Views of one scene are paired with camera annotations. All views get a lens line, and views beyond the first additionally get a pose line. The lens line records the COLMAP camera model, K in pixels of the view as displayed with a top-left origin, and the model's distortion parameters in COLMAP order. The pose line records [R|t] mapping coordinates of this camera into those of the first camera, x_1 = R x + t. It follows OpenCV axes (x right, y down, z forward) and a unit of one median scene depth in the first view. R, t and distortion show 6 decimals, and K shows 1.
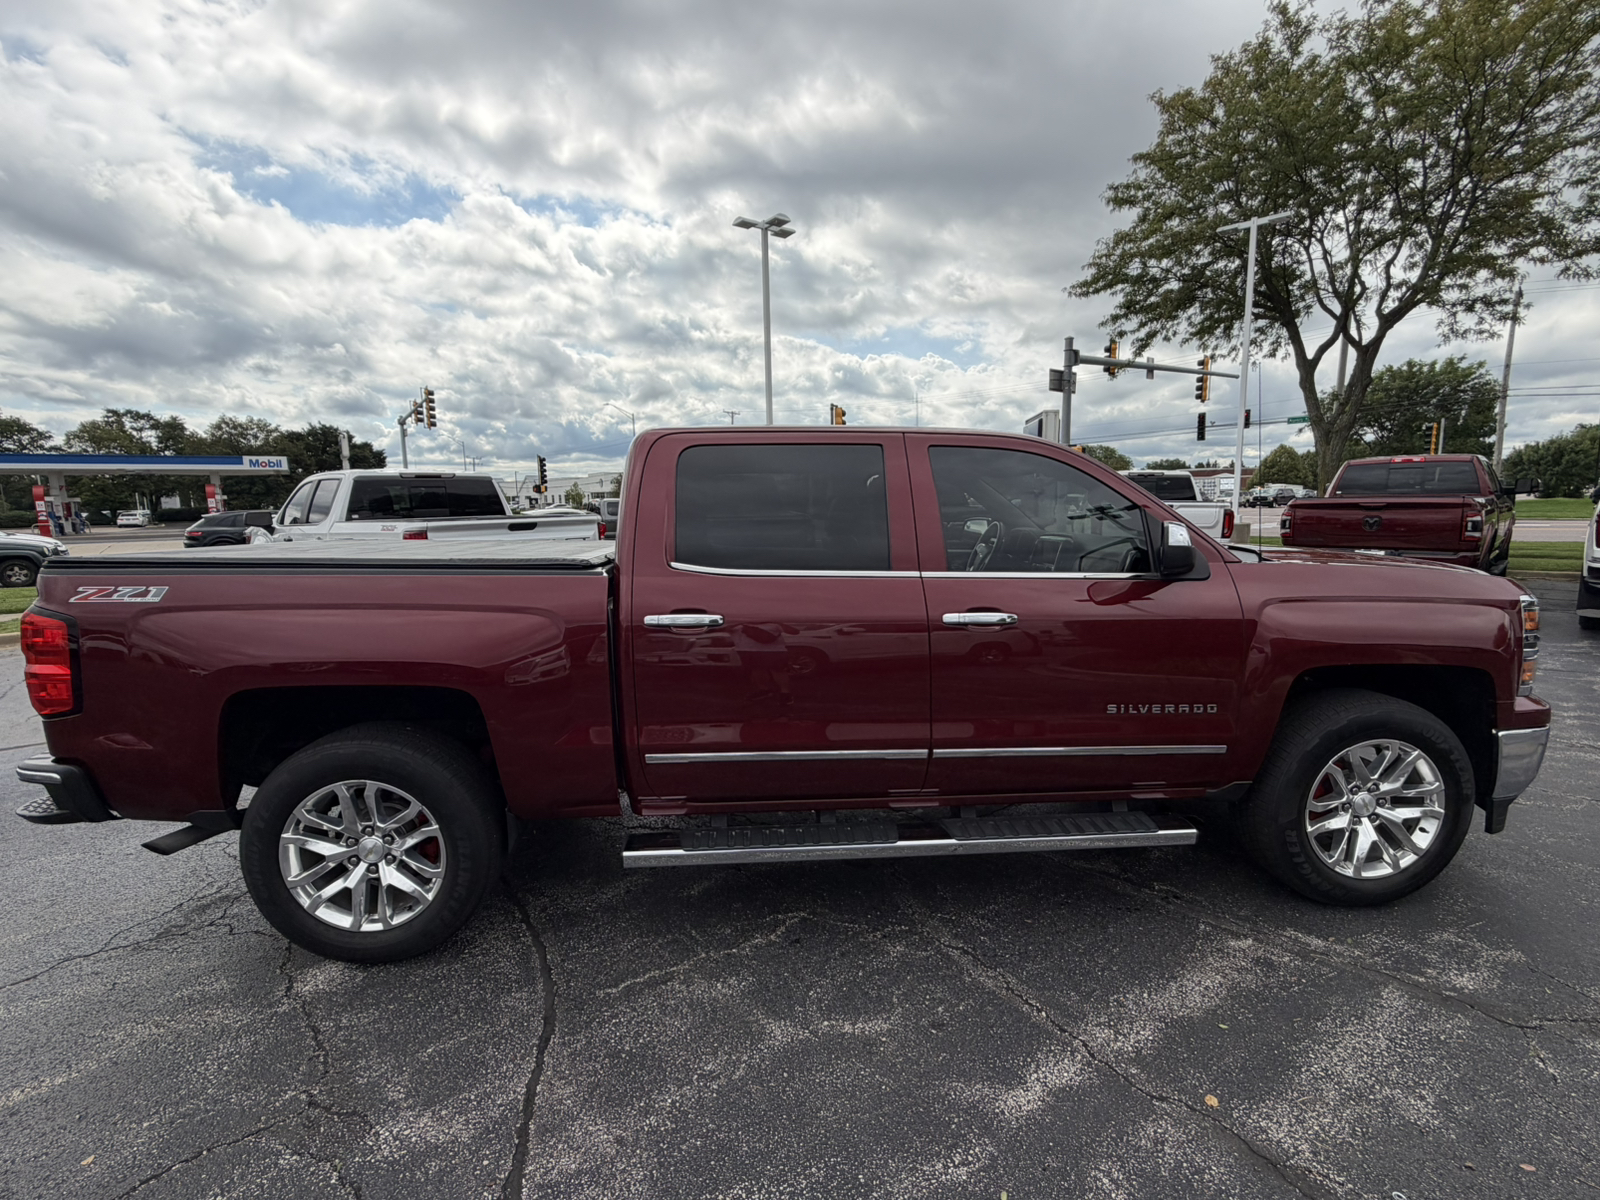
lens RADIAL K [[732.6, 0, 799.3], [0, 732.6, 599.1], [0, 0, 1]] dist [0.005007, 0.000087]
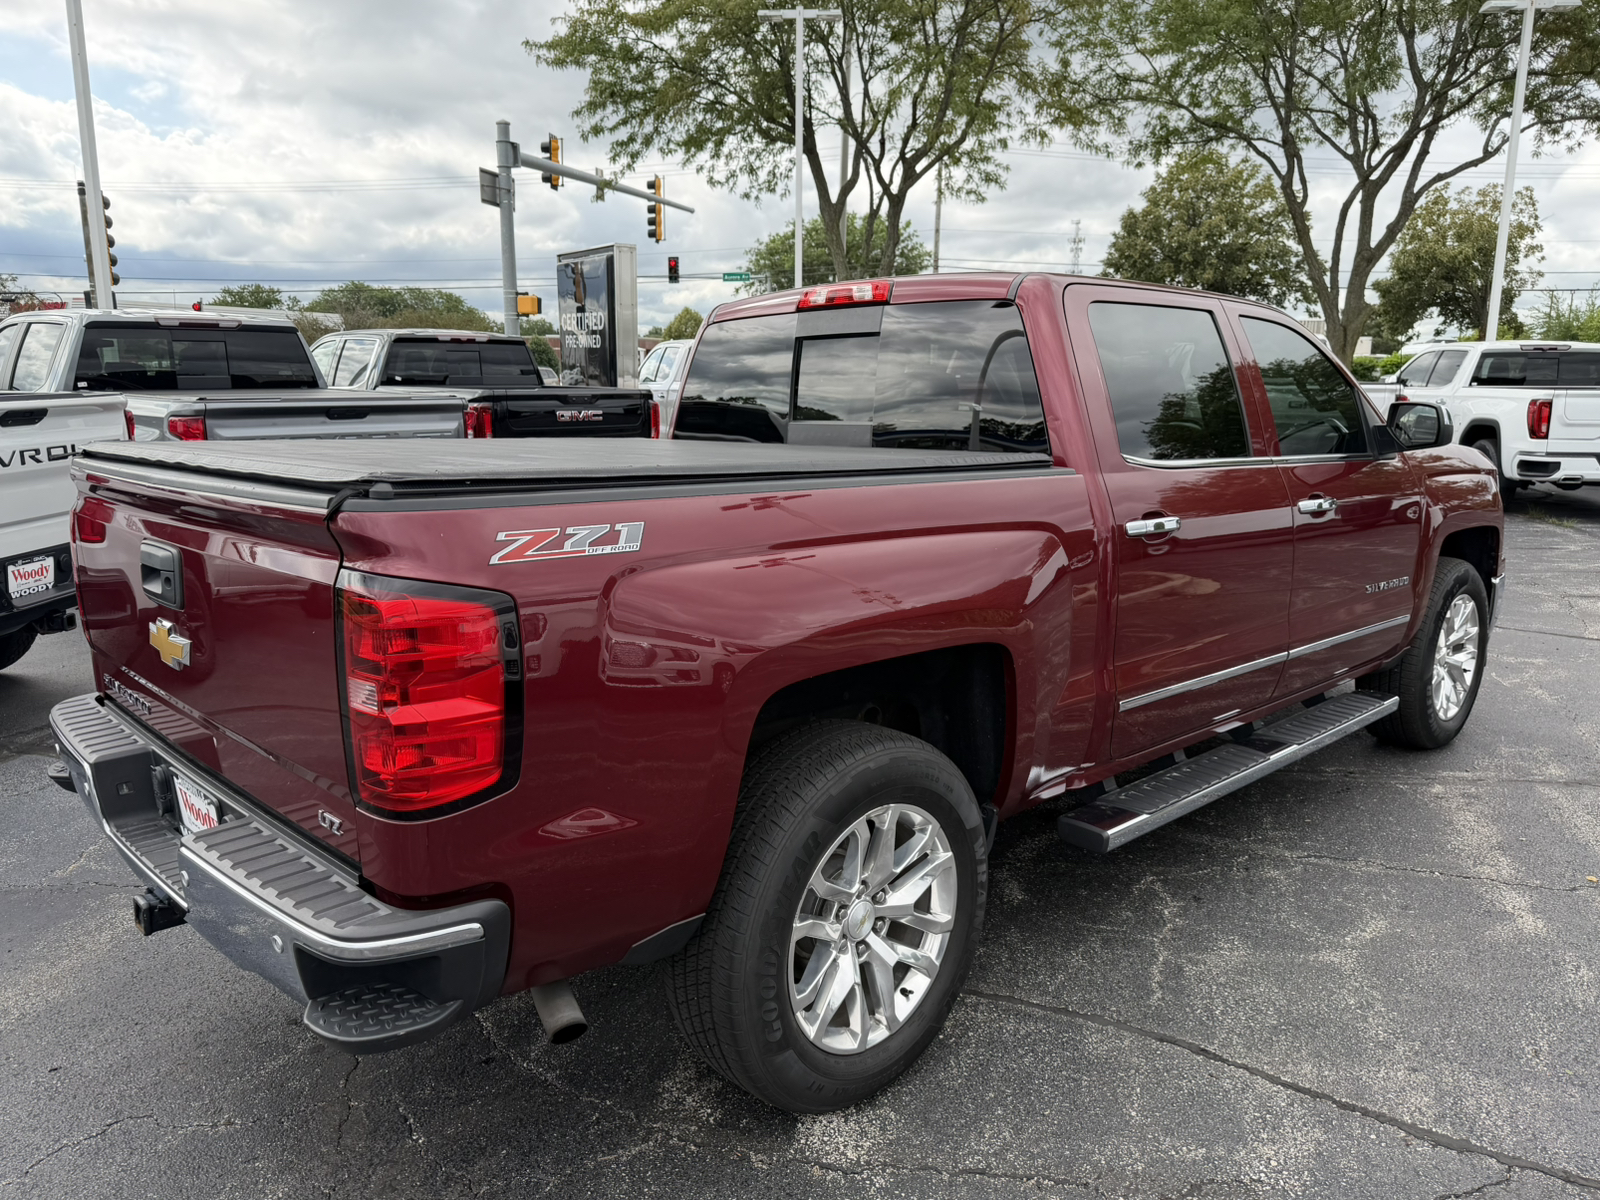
lens RADIAL K [[1181.7, 0, 803.6], [0, 1181.7, 601.8], [0, 0, 1]] dist [0.015857, -0.015856]
pose [[0.764149, -0.105113, 0.636418, -0.157663], [0.070814, 0.994340, 0.079202, -0.002186], [-0.641141, -0.015455, 0.767267, 0.032278]]
